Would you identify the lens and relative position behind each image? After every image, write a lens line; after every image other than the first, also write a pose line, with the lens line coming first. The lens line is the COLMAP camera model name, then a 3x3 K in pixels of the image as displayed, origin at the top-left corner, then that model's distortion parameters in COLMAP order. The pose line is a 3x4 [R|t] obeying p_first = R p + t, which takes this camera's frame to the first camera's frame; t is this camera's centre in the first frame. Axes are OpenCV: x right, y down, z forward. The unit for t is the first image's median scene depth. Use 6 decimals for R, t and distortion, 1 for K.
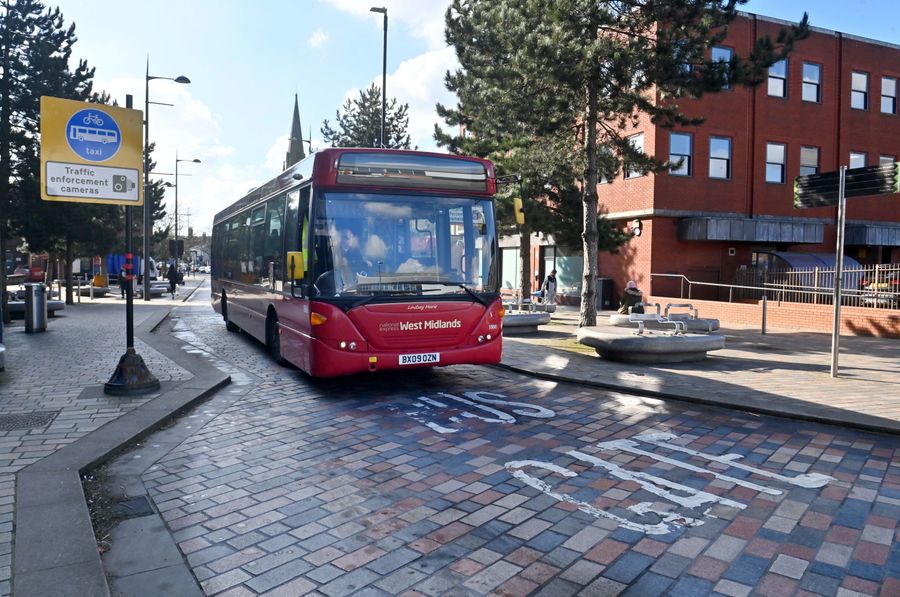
lens RADIAL K [[597.0, 0, 450.1], [0, 597.0, 296.5], [0, 0, 1]] dist [-0.045400, -0.000667]
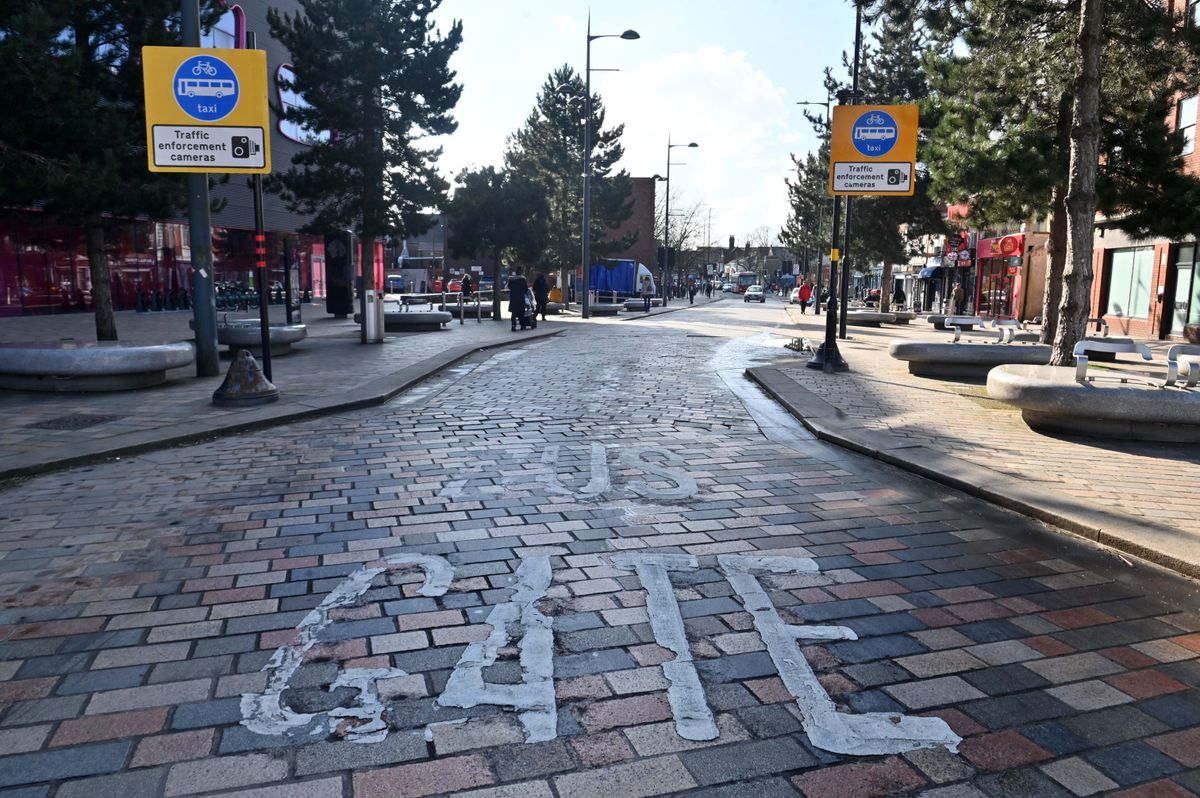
lens RADIAL K [[796.0, 0, 599.7], [0, 796.0, 399.5], [0, 0, 1]] dist [-0.045400, -0.000667]
pose [[0.863751, 0.073809, -0.498485, 0.684879], [-0.025397, 0.994334, 0.103221, 0.046866], [0.503279, -0.076497, 0.860731, 0.468925]]
